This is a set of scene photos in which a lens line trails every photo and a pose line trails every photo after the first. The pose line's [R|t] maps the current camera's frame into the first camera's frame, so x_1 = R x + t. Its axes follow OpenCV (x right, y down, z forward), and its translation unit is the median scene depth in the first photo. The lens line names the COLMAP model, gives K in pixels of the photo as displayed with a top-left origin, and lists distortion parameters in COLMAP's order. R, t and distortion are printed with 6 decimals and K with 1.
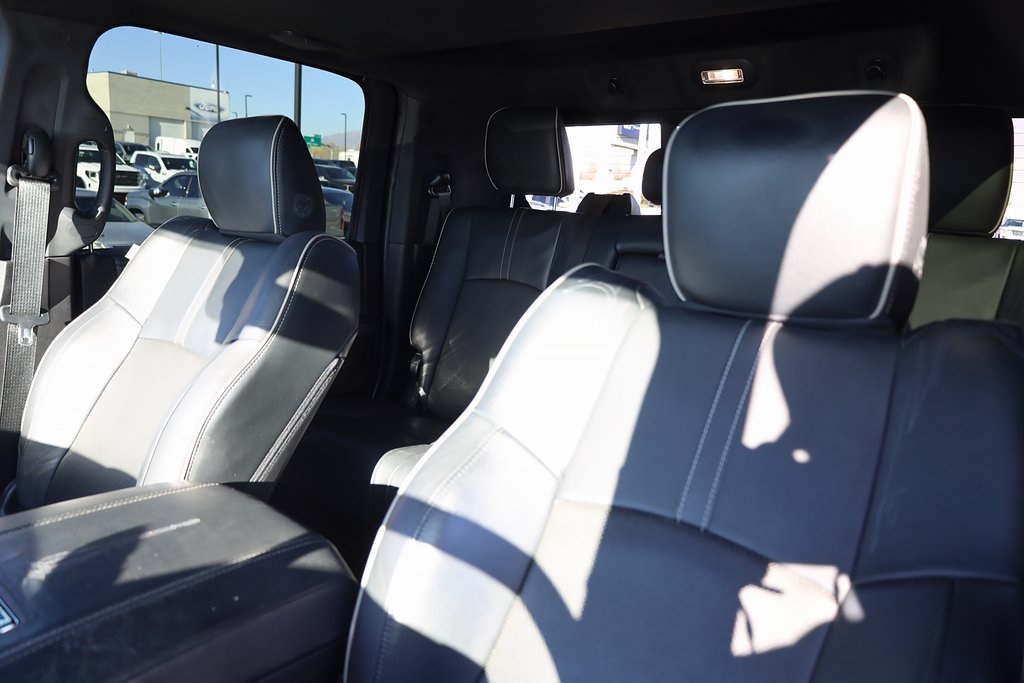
lens RADIAL K [[700.2, 0, 510.8], [0, 700.2, 343.8], [0, 0, 1]] dist [-0.007085, -0.001997]
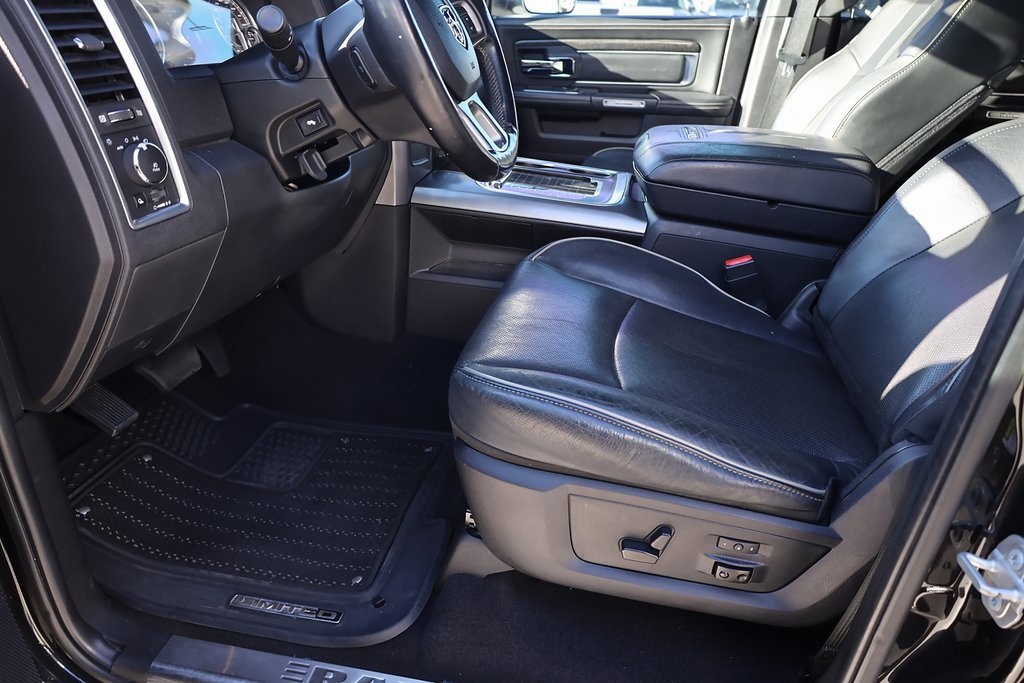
lens RADIAL K [[700.2, 0, 510.8], [0, 700.2, 338.1], [0, 0, 1]] dist [-0.007085, -0.001997]
pose [[0.471788, 0.332623, -0.816565, 0.491692], [-0.179831, 0.942946, 0.280202, 0.242890], [0.863178, 0.014648, 0.504687, -0.290224]]
